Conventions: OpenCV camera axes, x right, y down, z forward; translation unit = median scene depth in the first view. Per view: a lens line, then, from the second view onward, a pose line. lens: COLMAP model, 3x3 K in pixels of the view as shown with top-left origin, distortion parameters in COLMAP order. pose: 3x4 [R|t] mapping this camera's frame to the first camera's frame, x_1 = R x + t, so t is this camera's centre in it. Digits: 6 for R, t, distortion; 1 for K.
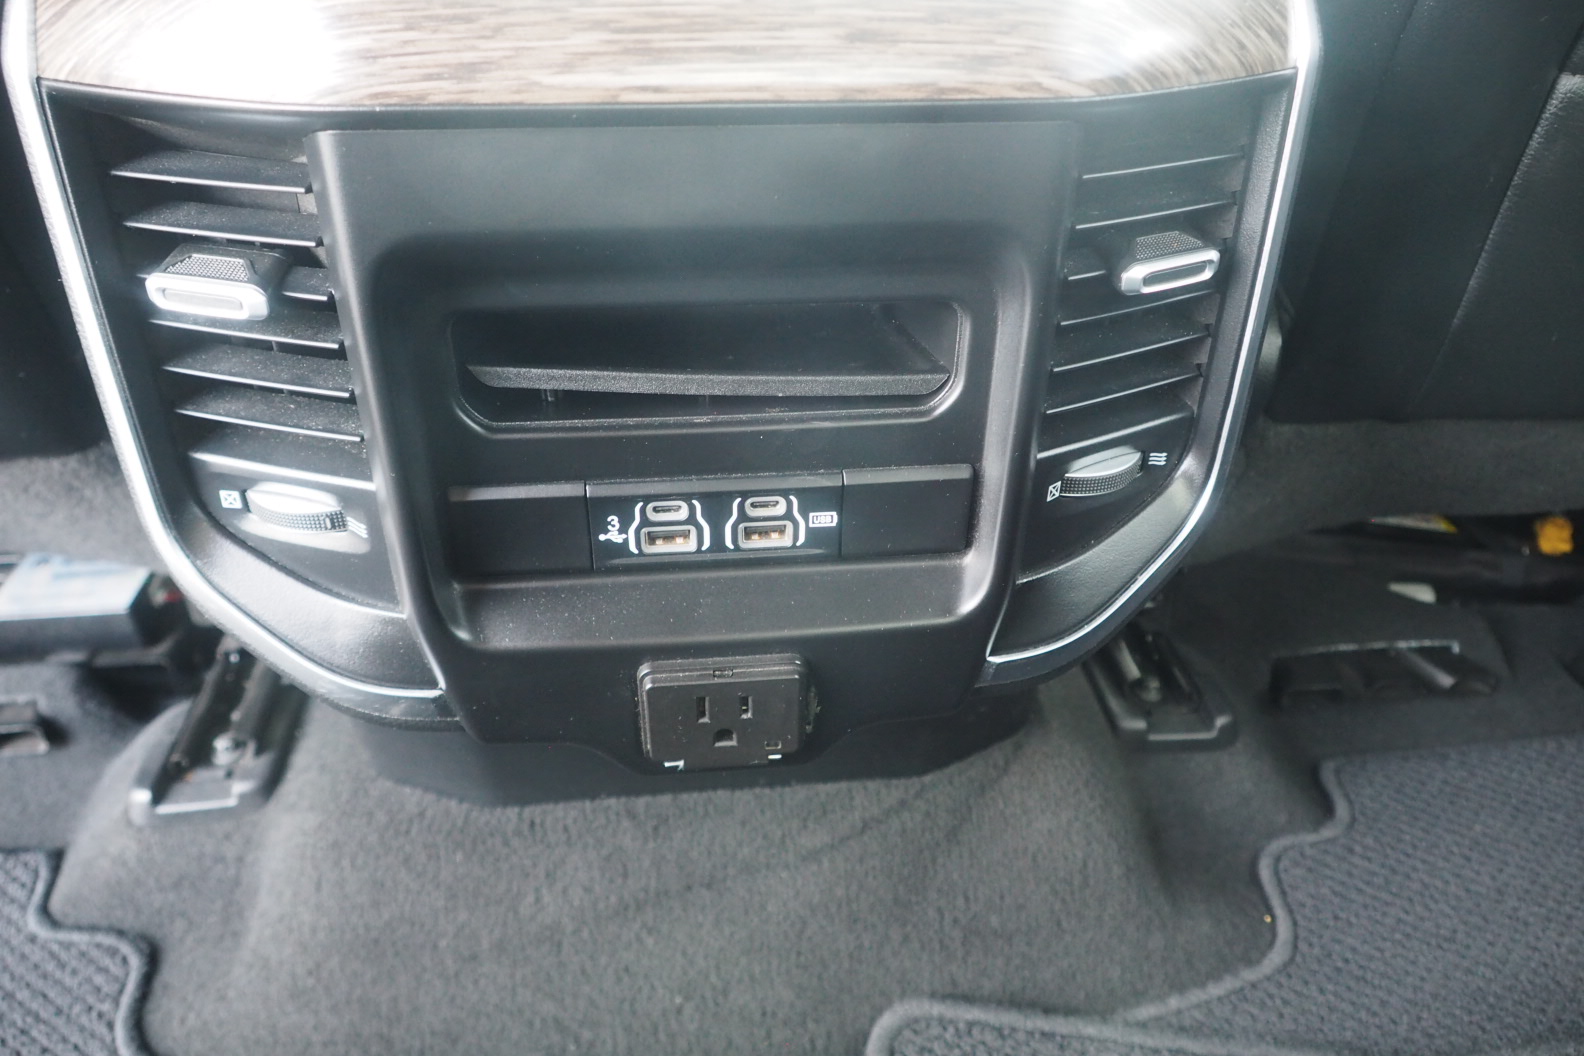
lens RADIAL K [[1122.6, 0, 792.0], [0, 1122.6, 528.0], [0, 0, 1]] dist [-0.034860, 0.001148]
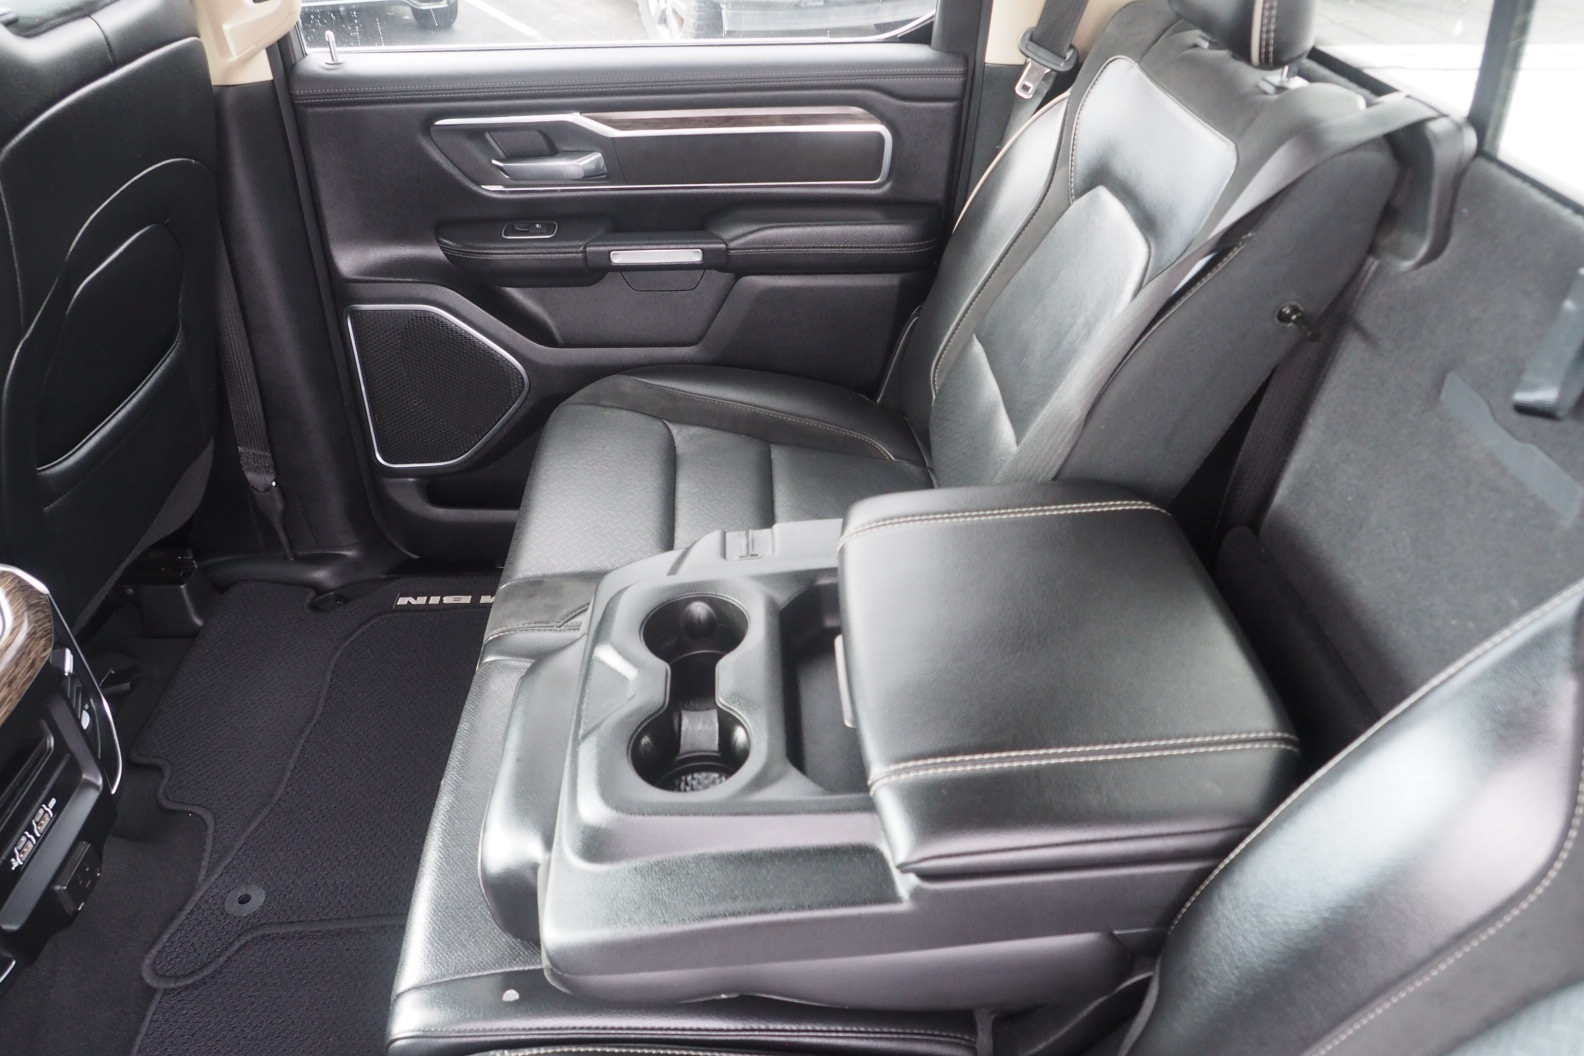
lens RADIAL K [[1122.6, 0, 792.0], [0, 1122.6, 528.0], [0, 0, 1]] dist [-0.034860, 0.001148]
pose [[0.086839, -0.589965, 0.802745, -0.986380], [0.525493, 0.711696, 0.466203, -0.493817], [-0.846354, 0.381353, 0.371826, -1.139116]]
